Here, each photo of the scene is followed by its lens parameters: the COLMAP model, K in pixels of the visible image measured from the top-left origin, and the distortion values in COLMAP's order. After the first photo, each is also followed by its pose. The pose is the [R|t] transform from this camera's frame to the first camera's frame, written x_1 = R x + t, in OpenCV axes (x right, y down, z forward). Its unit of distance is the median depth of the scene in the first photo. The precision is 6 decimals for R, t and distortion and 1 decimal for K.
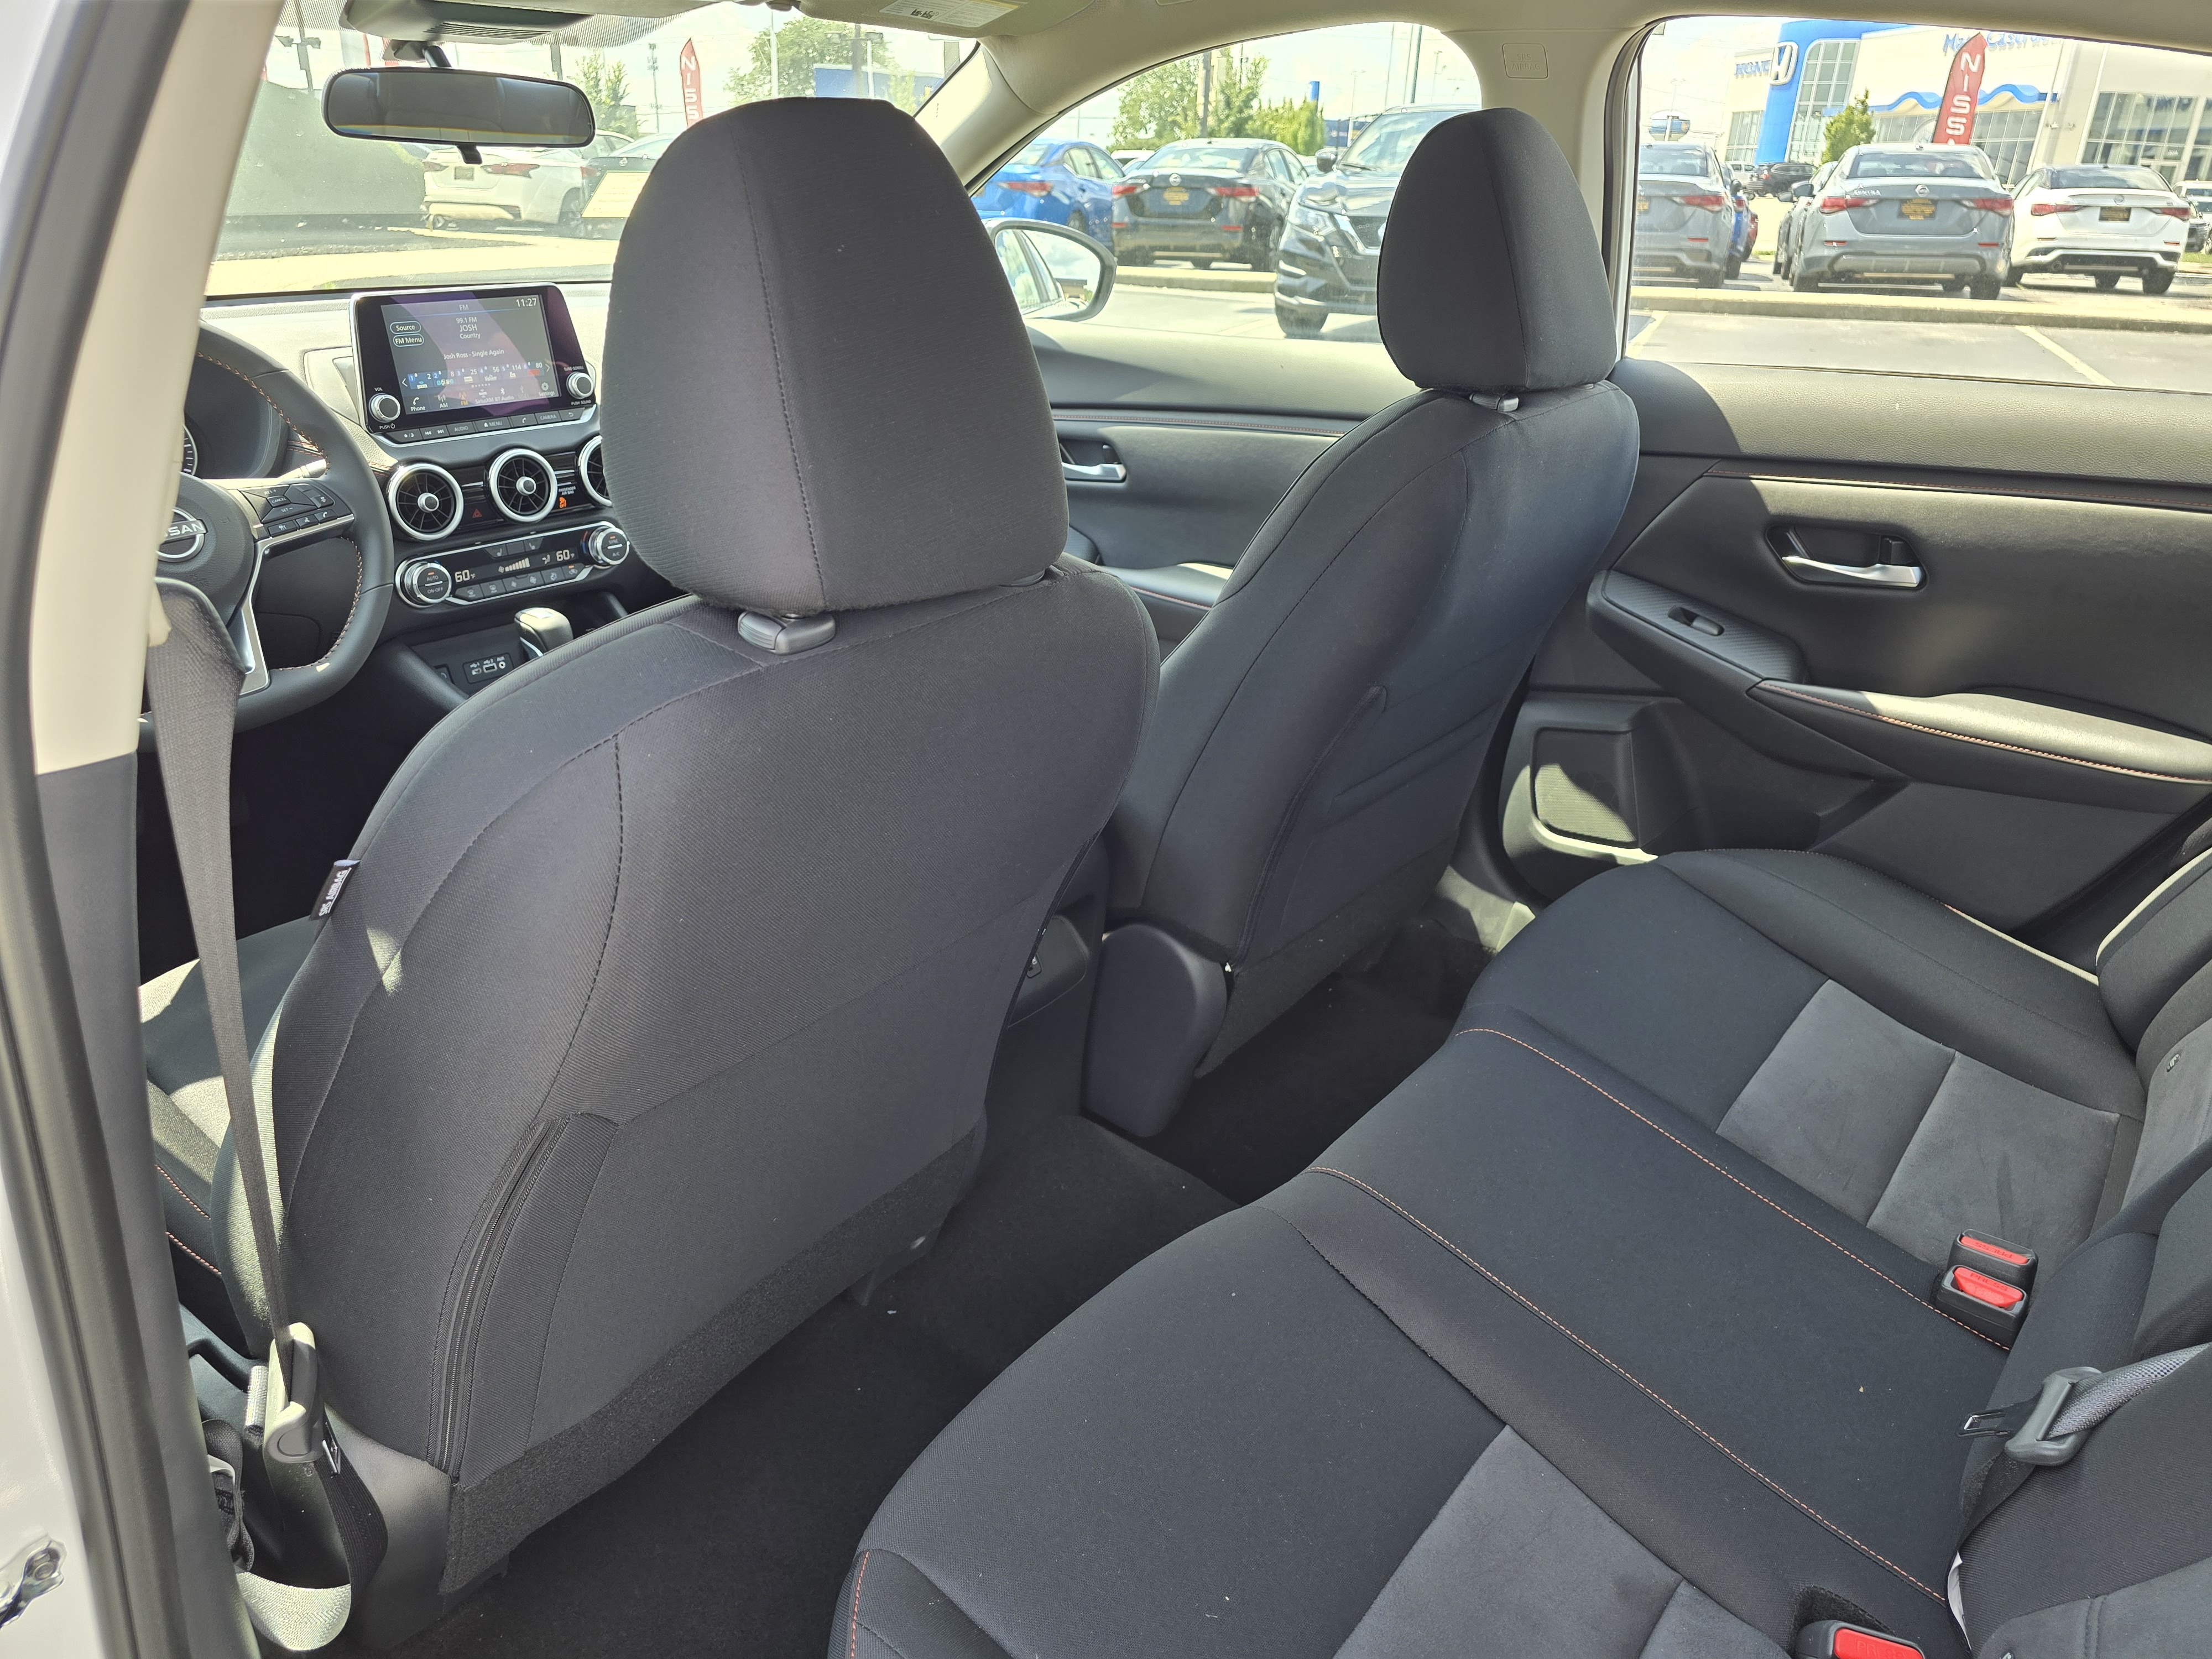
lens RADIAL K [[1507.6, 0, 1116.0], [0, 1507.6, 816.5], [0, 0, 1]] dist [0.037153, -0.032173]
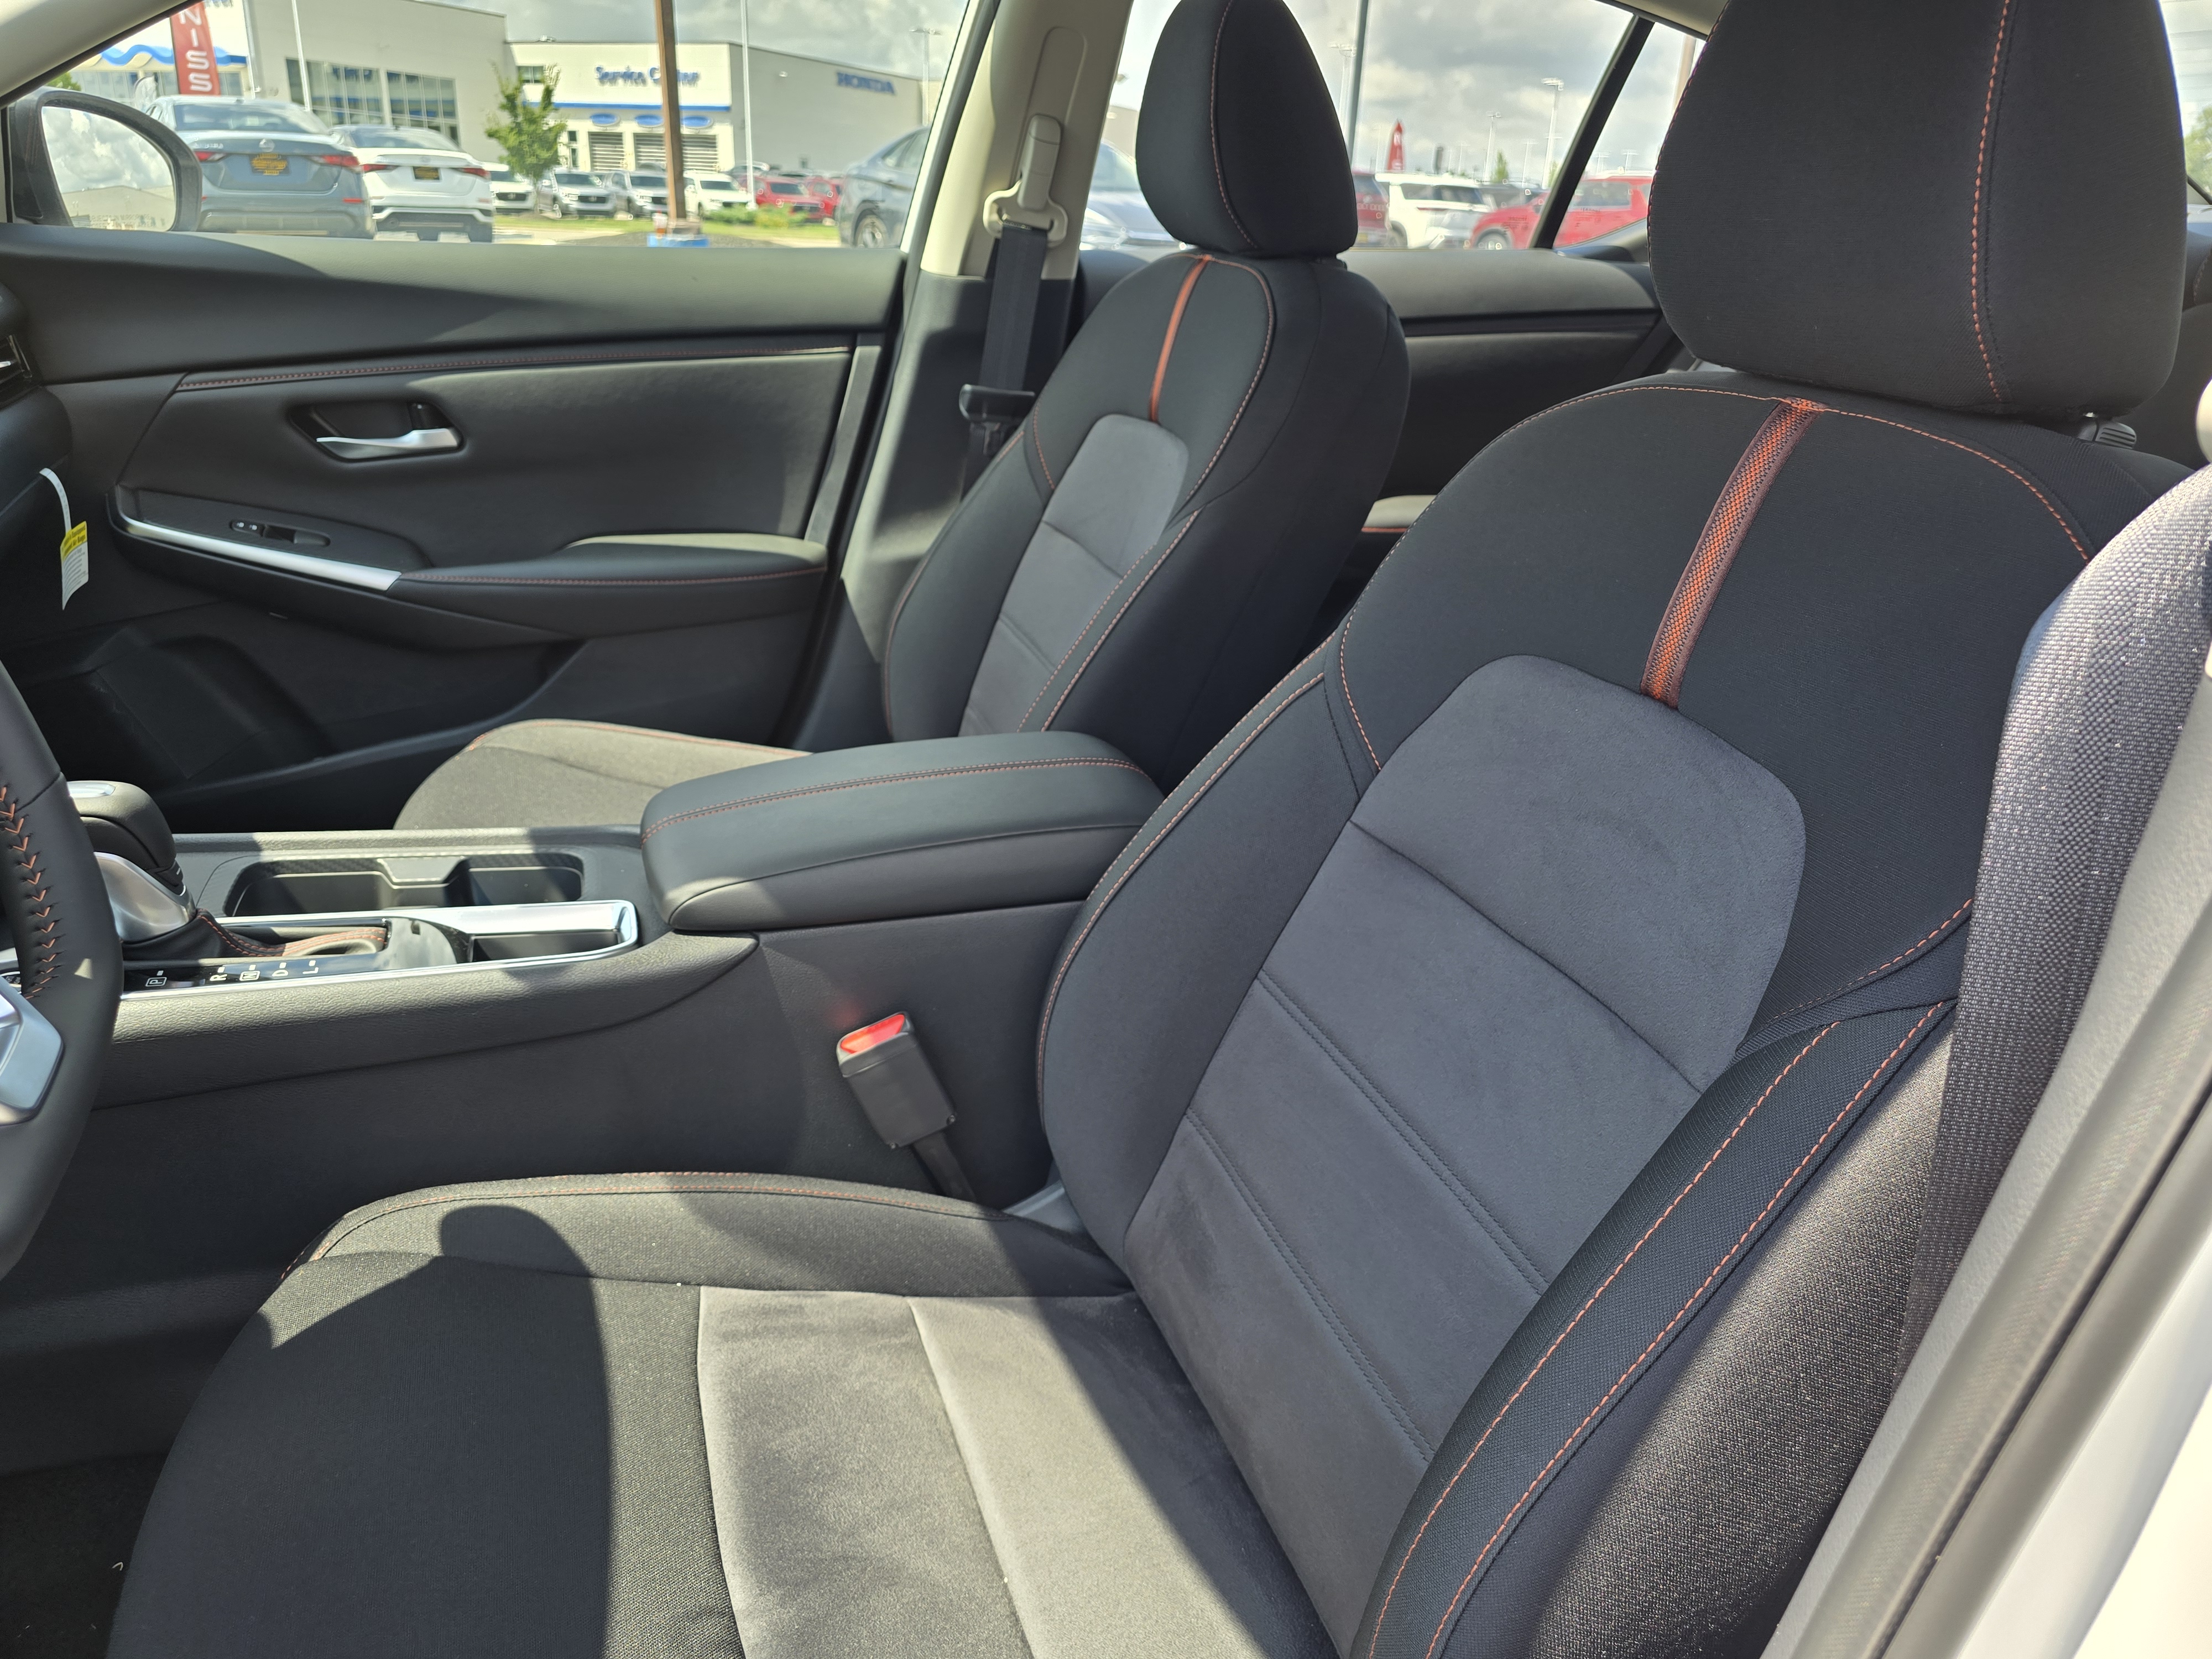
lens RADIAL K [[1507.6, 0, 1116.0], [0, 1507.6, 816.5], [0, 0, 1]] dist [0.037153, -0.032173]
pose [[0.549075, -0.319893, 0.772130, -0.557473], [0.304273, 0.936963, 0.171810, -0.102042], [-0.778418, 0.140602, 0.611798, 0.387304]]
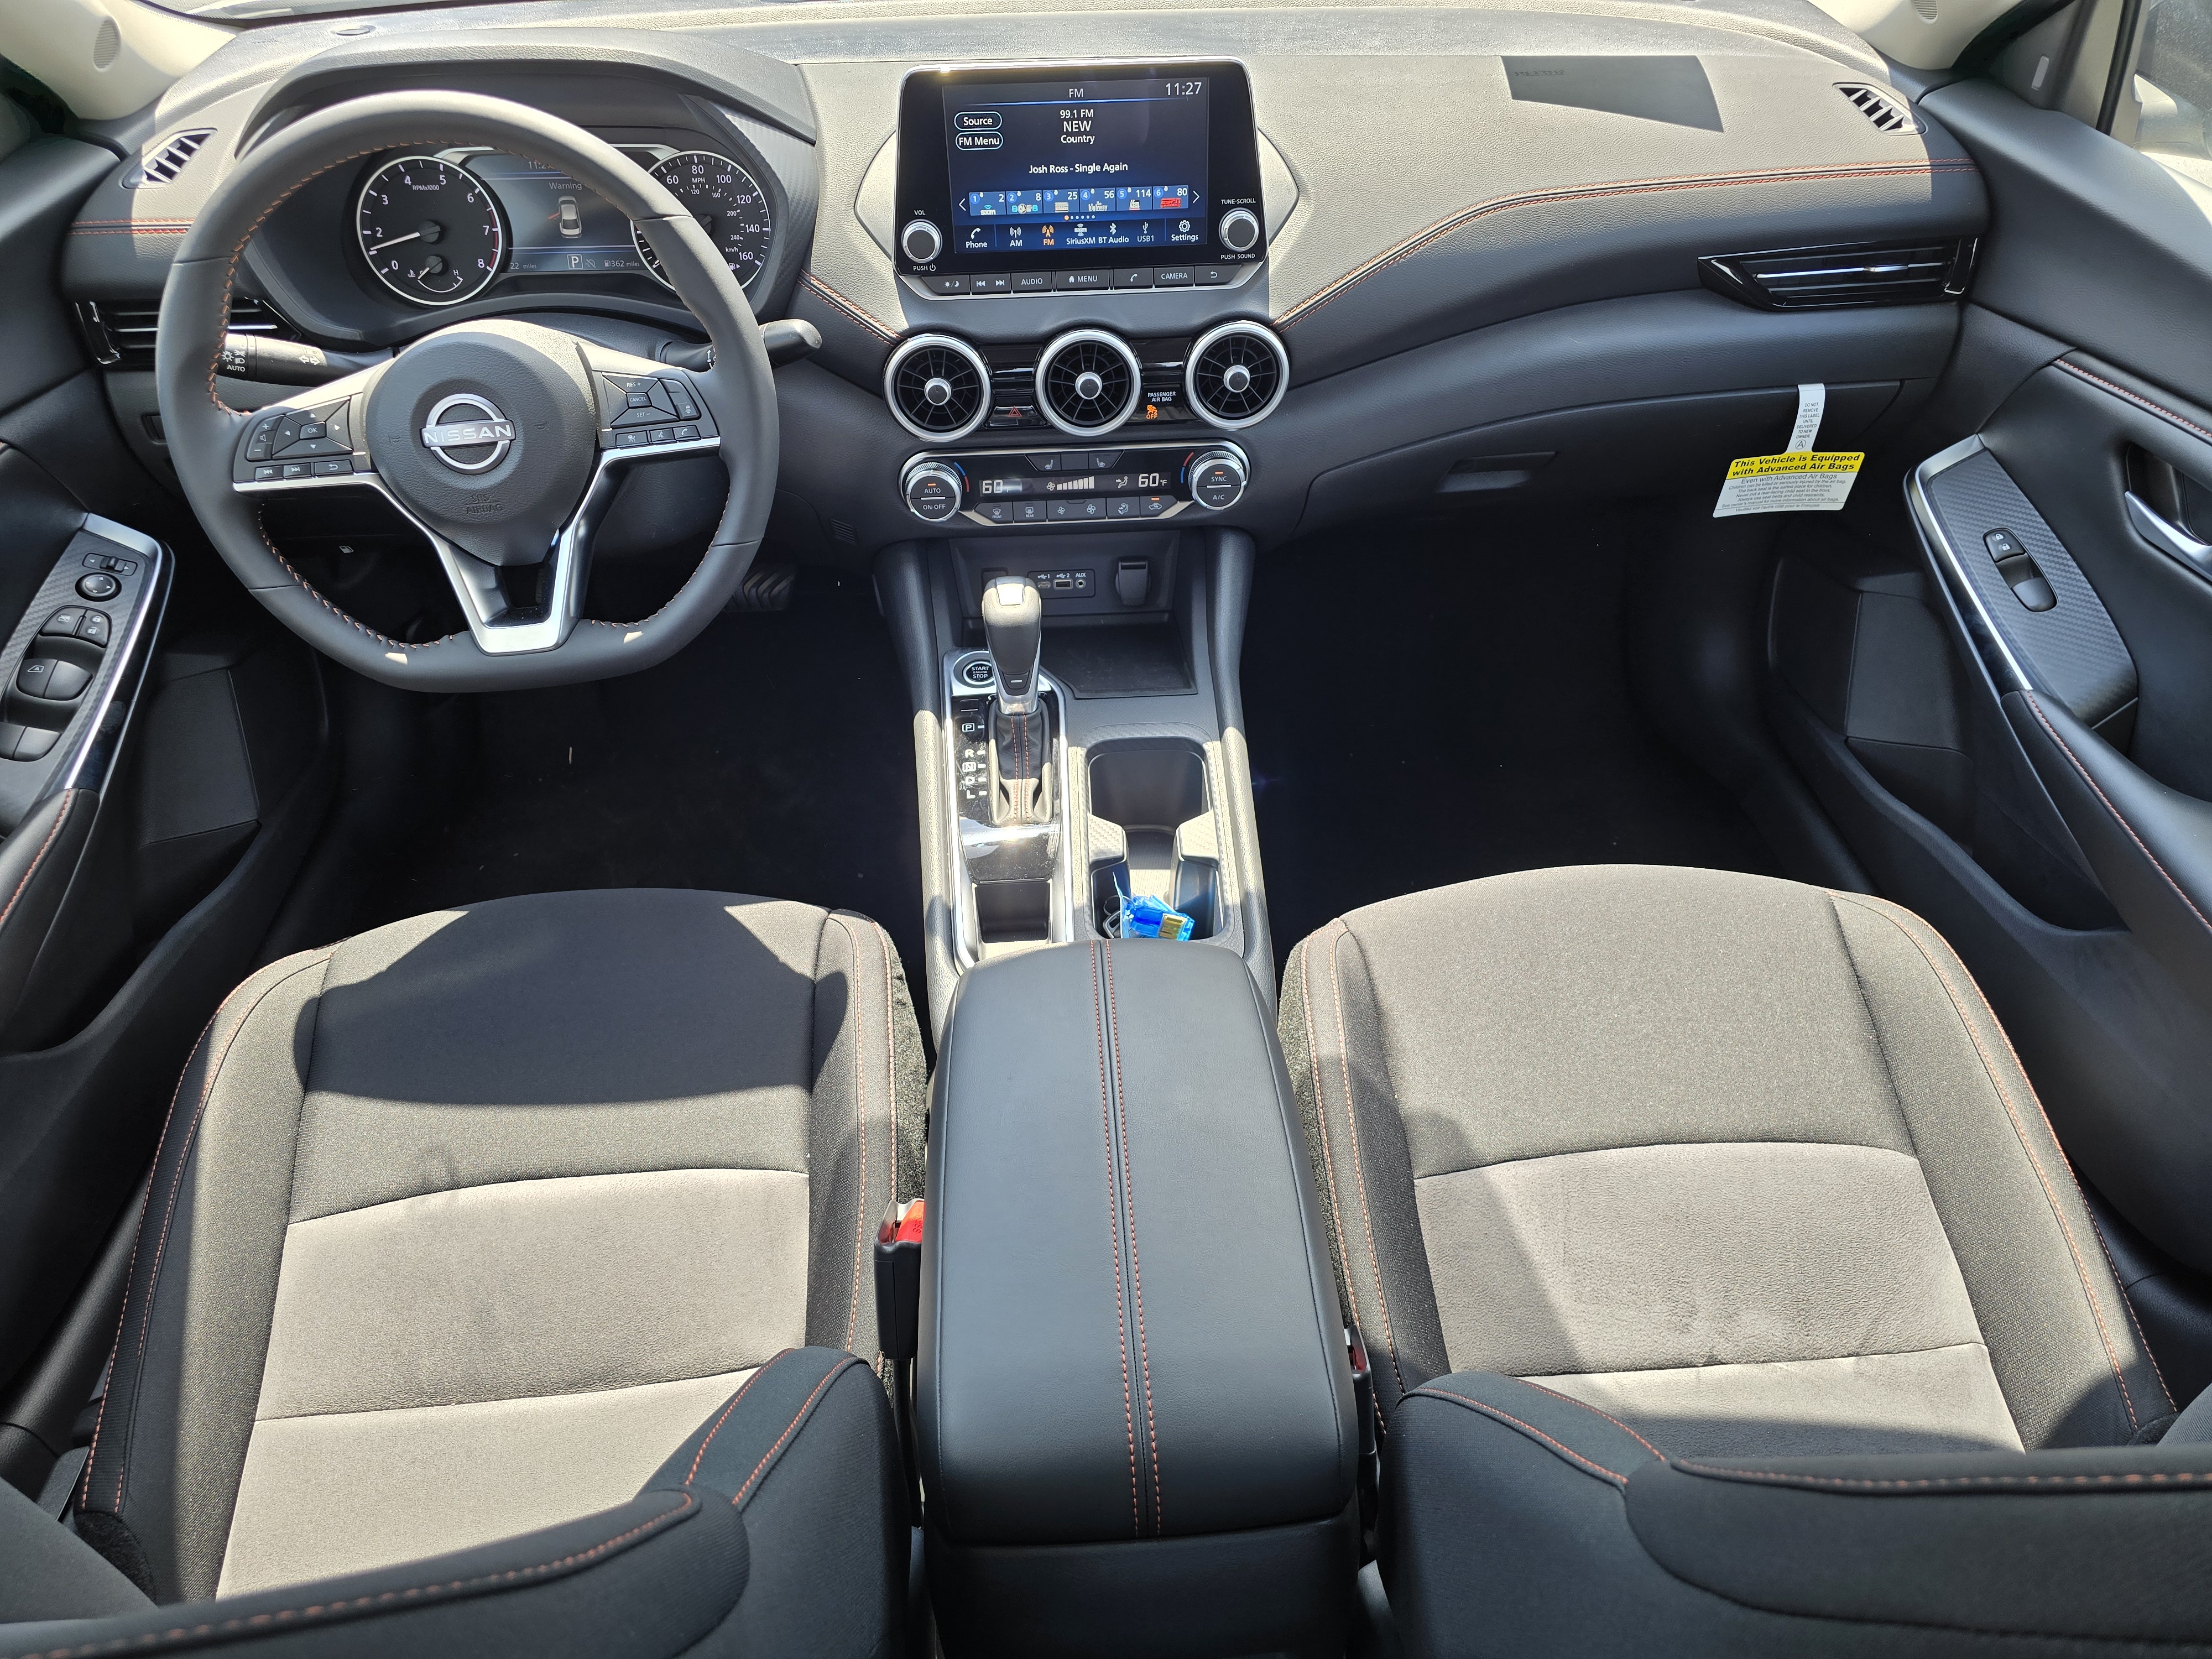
lens RADIAL K [[1503.2, 0, 1122.7], [0, 1503.2, 818.8], [0, 0, 1]] dist [0.051466, -0.062584]
pose [[0.672944, 0.459363, -0.579768, 0.094706], [-0.280961, 0.883791, 0.374132, -0.297081], [0.684257, -0.088877, 0.723805, 0.500344]]
